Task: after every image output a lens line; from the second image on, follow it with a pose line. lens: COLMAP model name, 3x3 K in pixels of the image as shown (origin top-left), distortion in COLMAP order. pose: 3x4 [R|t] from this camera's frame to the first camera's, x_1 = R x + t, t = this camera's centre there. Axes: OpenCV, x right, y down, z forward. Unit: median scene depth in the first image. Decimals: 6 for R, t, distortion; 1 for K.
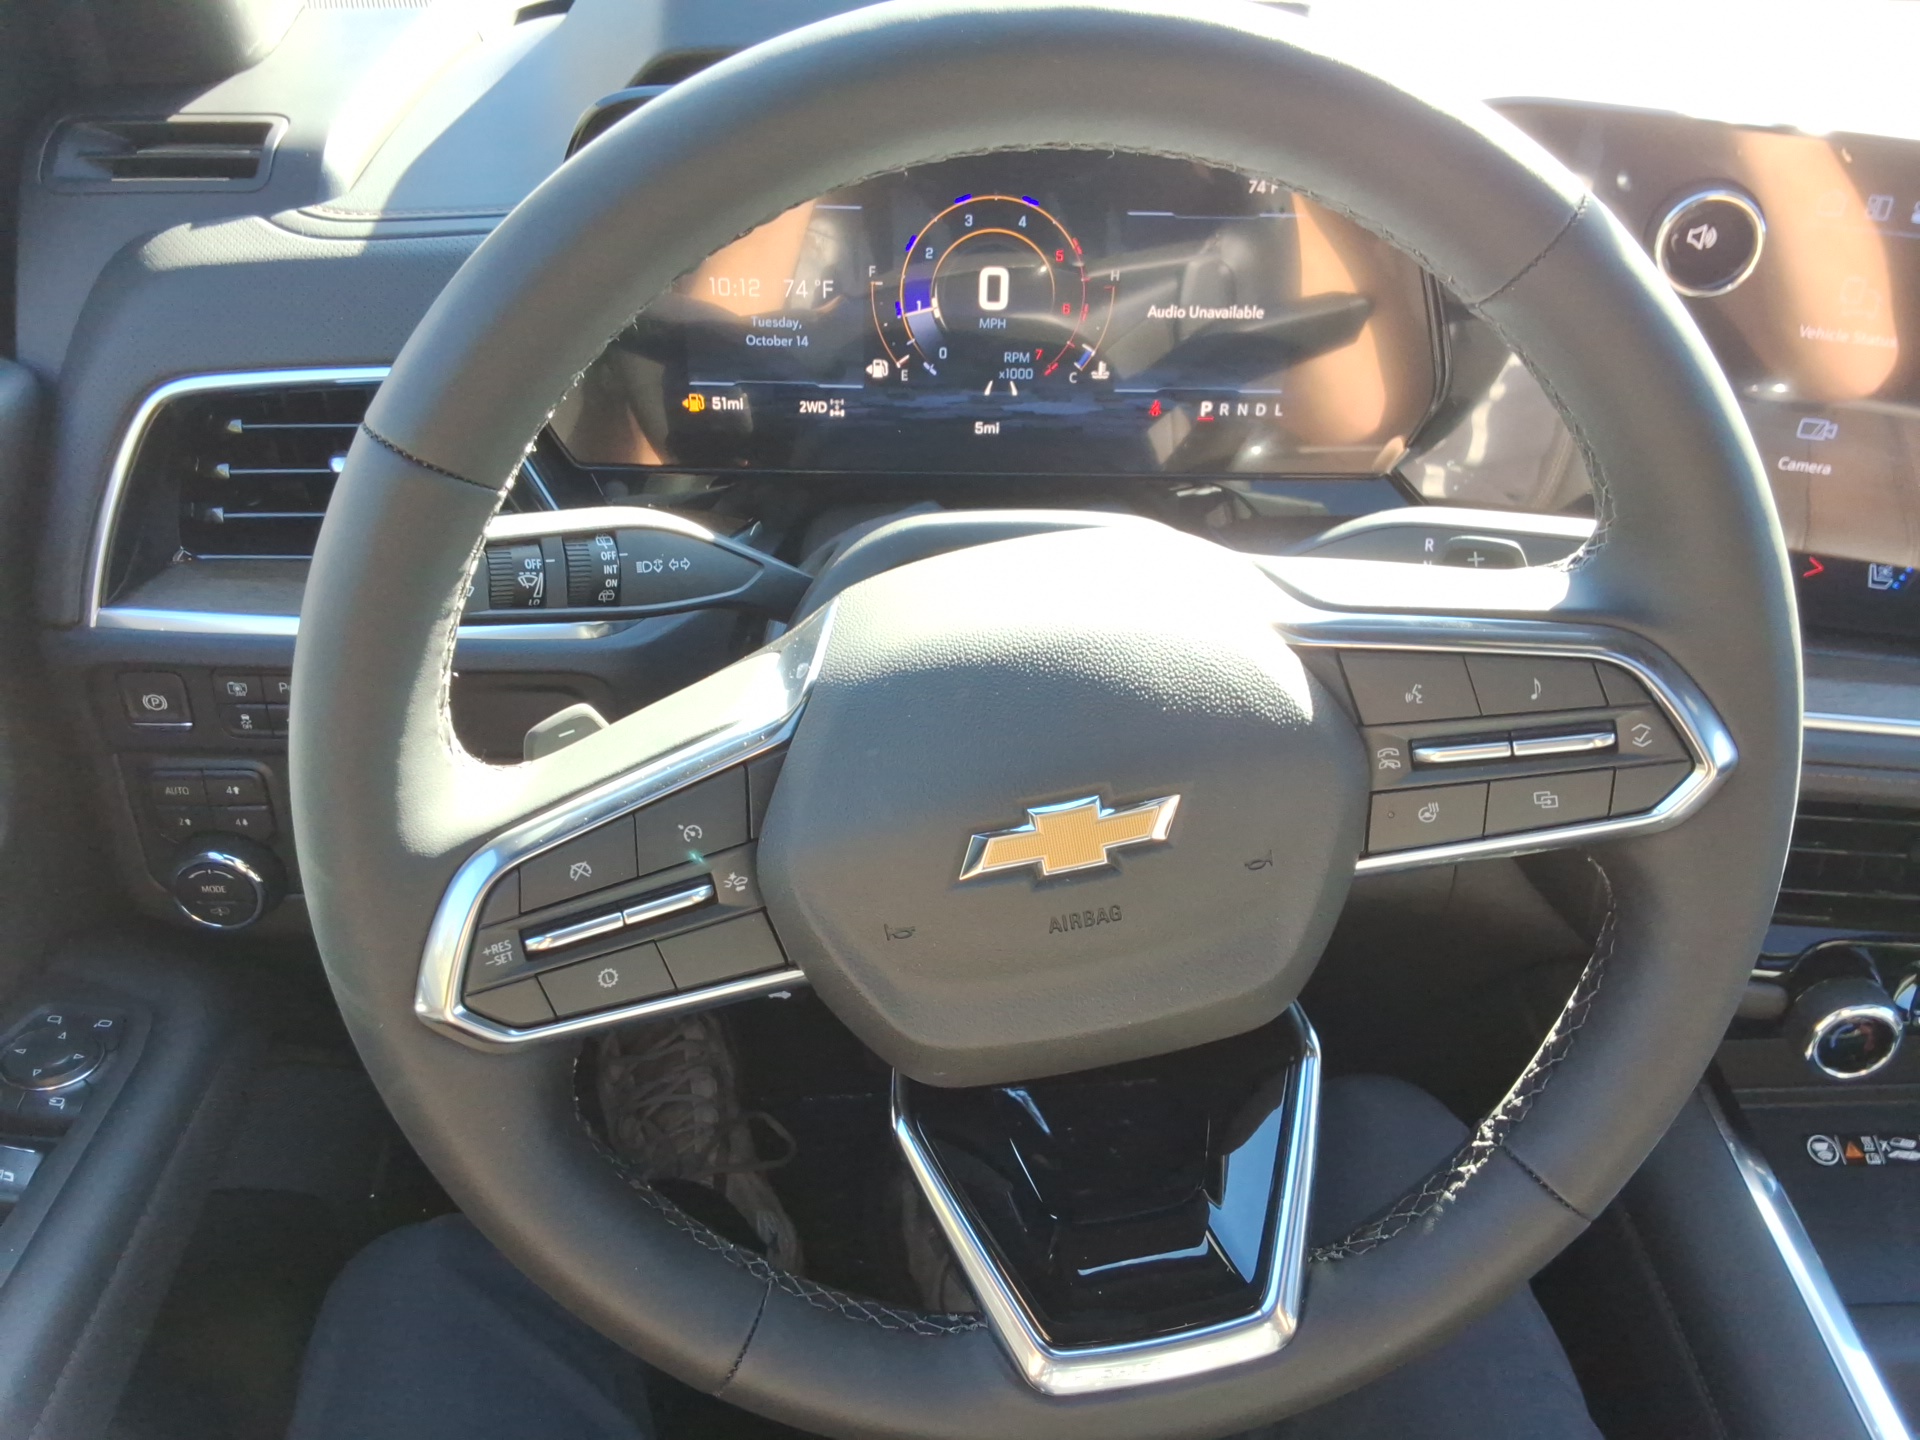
lens RADIAL K [[1565.2, 0, 969.3], [0, 1565.2, 751.9], [0, 0, 1]] dist [0.142273, -0.002692]
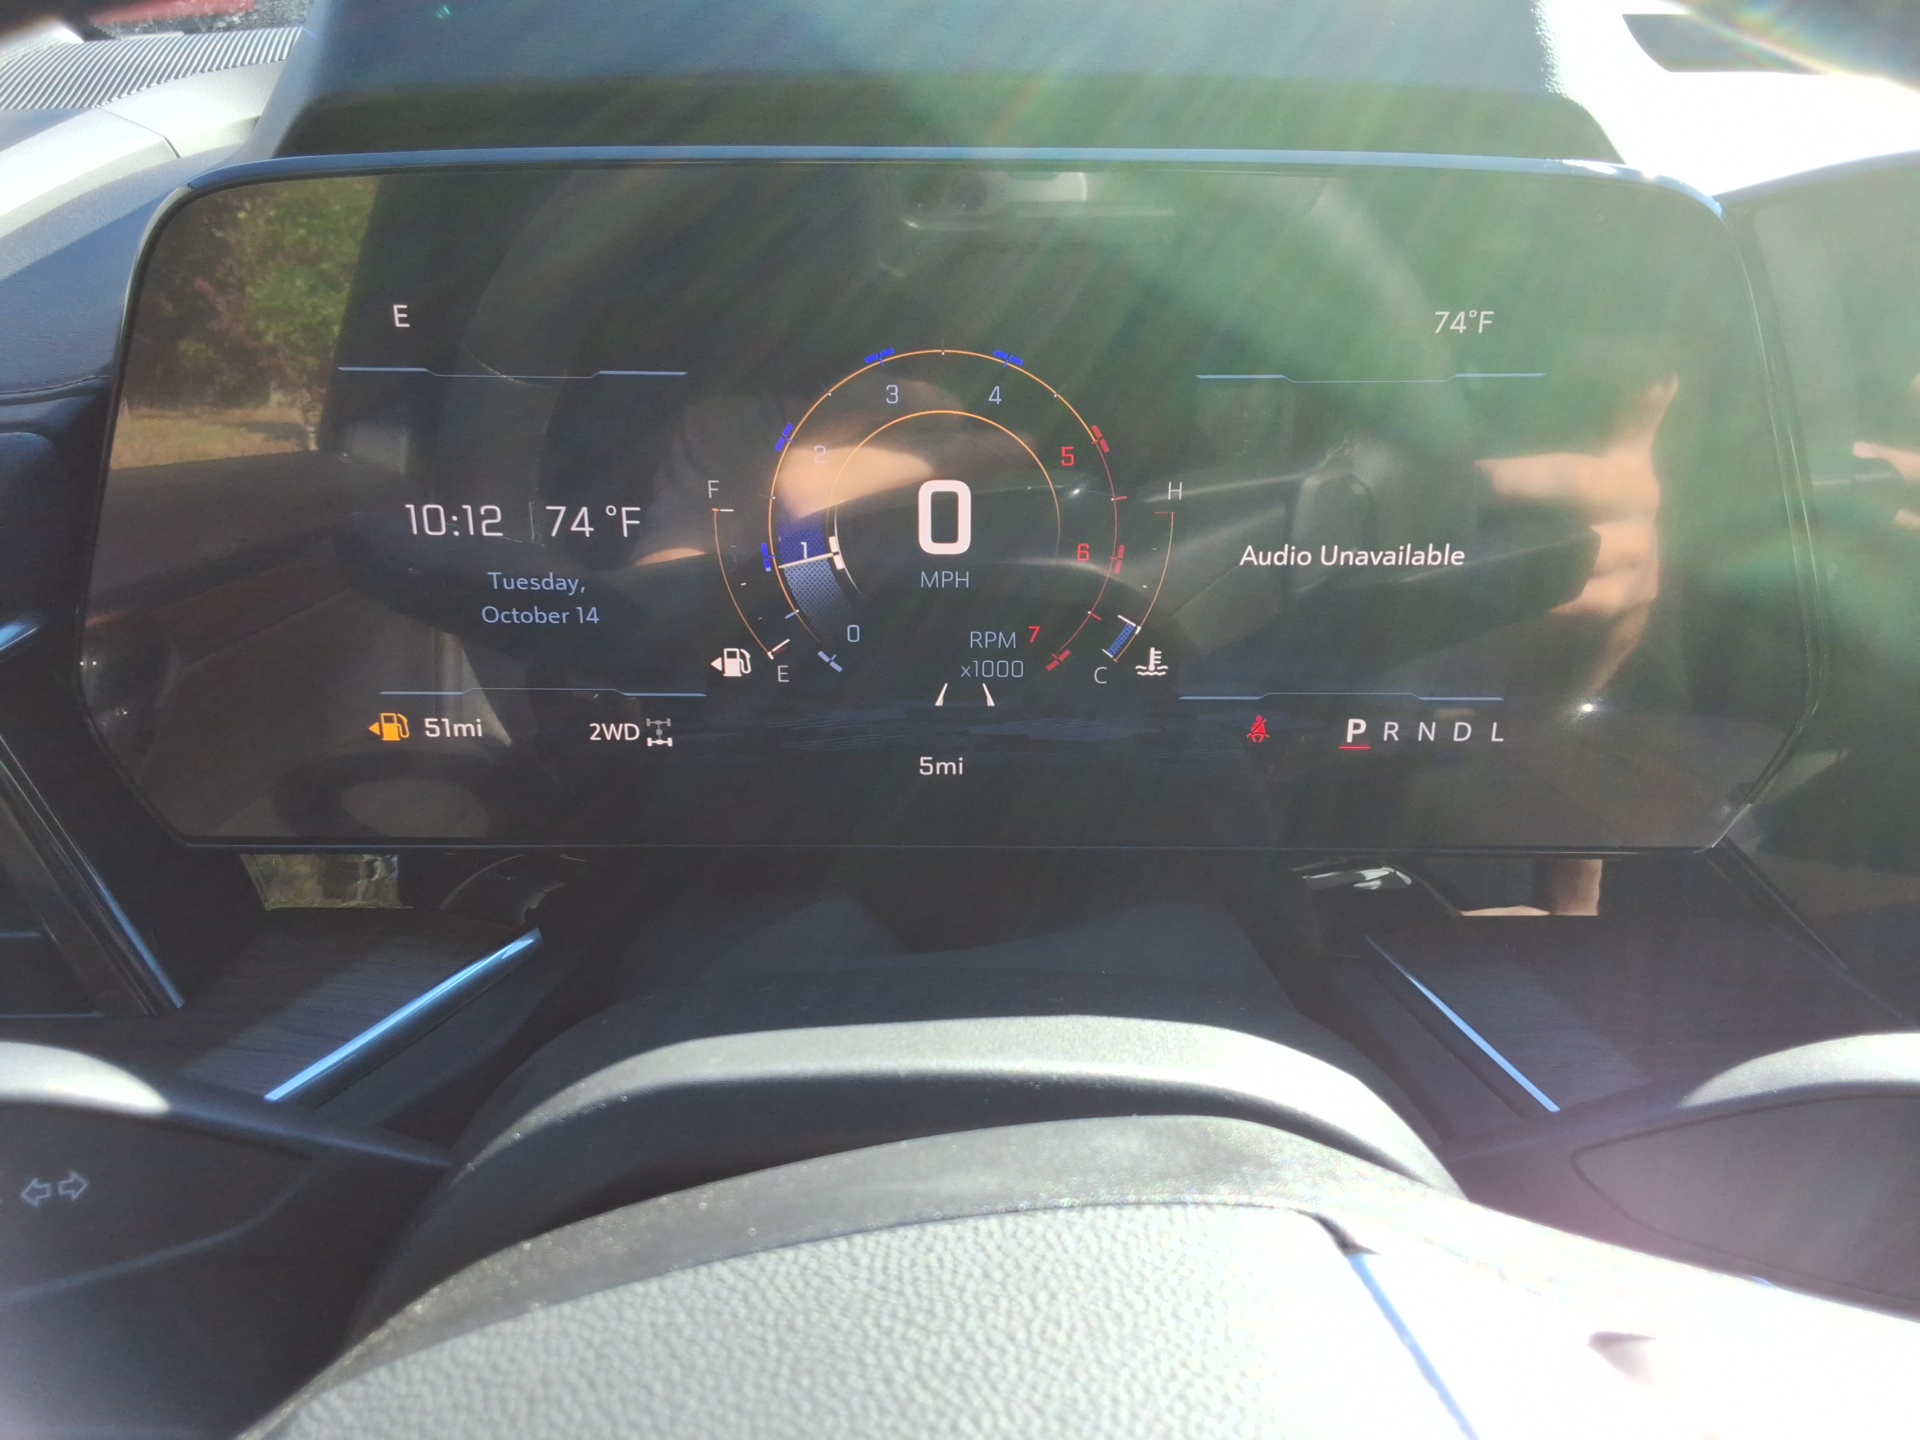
lens RADIAL K [[1506.2, 0, 960.0], [0, 1506.2, 720.0], [0, 0, 1]] dist [0.133111, -0.170050]
pose [[0.997647, -0.003480, -0.068472, 0.053647], [-0.007598, 0.986948, -0.160860, -0.141083], [0.068138, 0.161002, 0.984599, 0.502481]]
